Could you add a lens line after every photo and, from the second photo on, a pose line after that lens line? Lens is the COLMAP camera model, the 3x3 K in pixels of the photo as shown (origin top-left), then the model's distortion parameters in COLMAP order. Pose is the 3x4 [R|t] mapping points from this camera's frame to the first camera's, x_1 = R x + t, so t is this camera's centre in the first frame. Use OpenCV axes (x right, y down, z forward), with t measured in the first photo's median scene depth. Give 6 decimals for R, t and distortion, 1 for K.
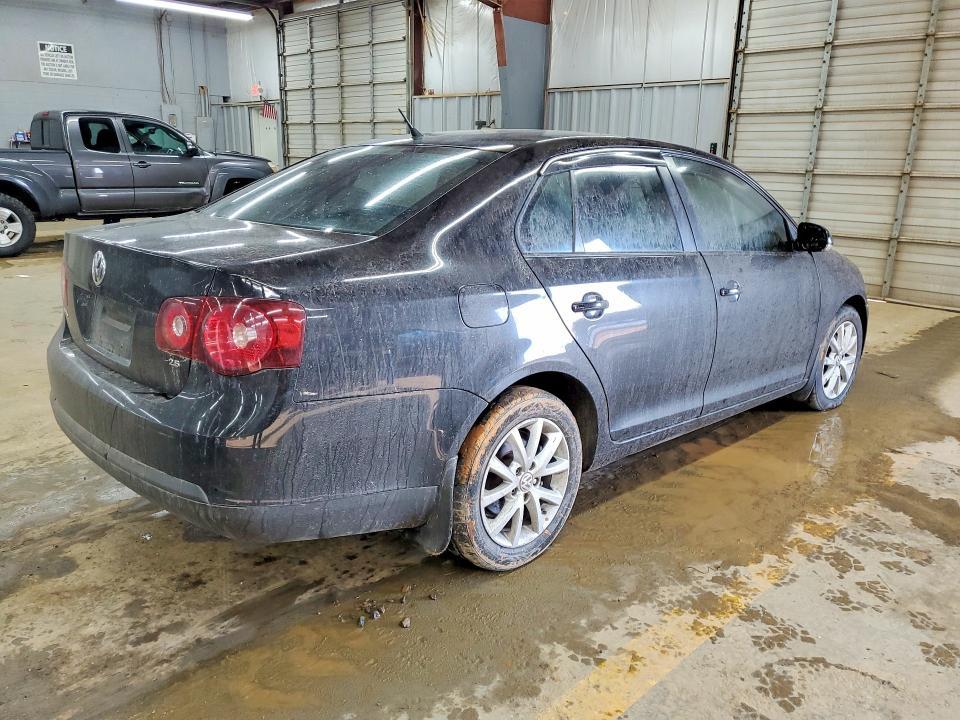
lens RADIAL K [[757.8, 0, 481.1], [0, 757.8, 359.7], [0, 0, 1]] dist [0.004479, 0.010498]
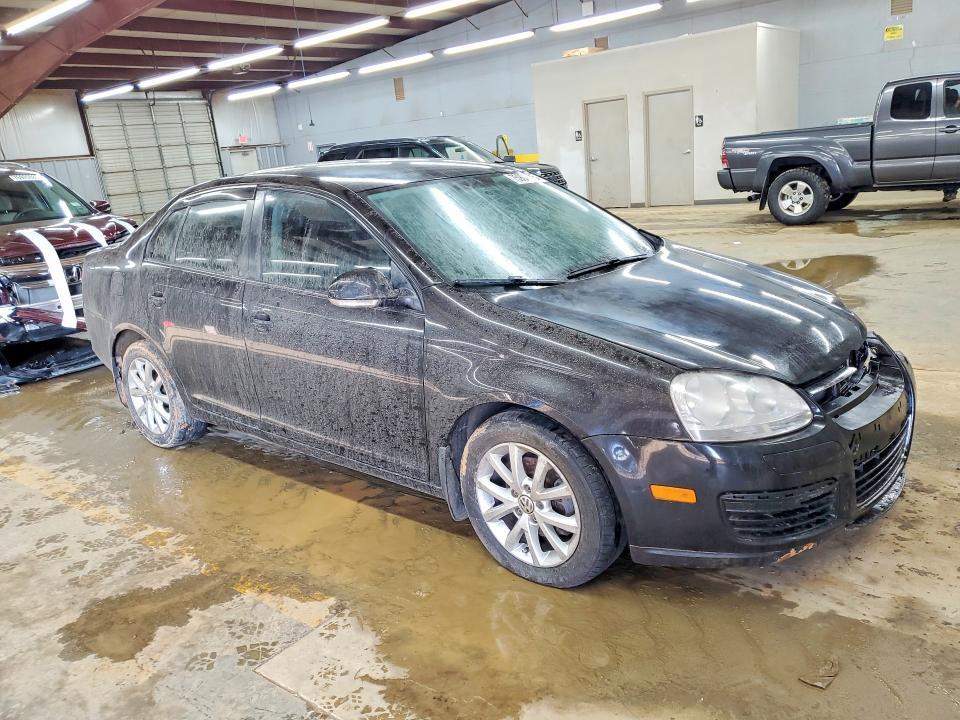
lens RADIAL K [[757.8, 0, 481.8], [0, 757.8, 361.8], [0, 0, 1]] dist [0.004479, 0.010498]
pose [[0.104757, 0.237908, -0.965622, 1.345578], [-0.164082, 0.961792, 0.219164, -0.307865], [0.980869, 0.135482, 0.139790, 1.144985]]
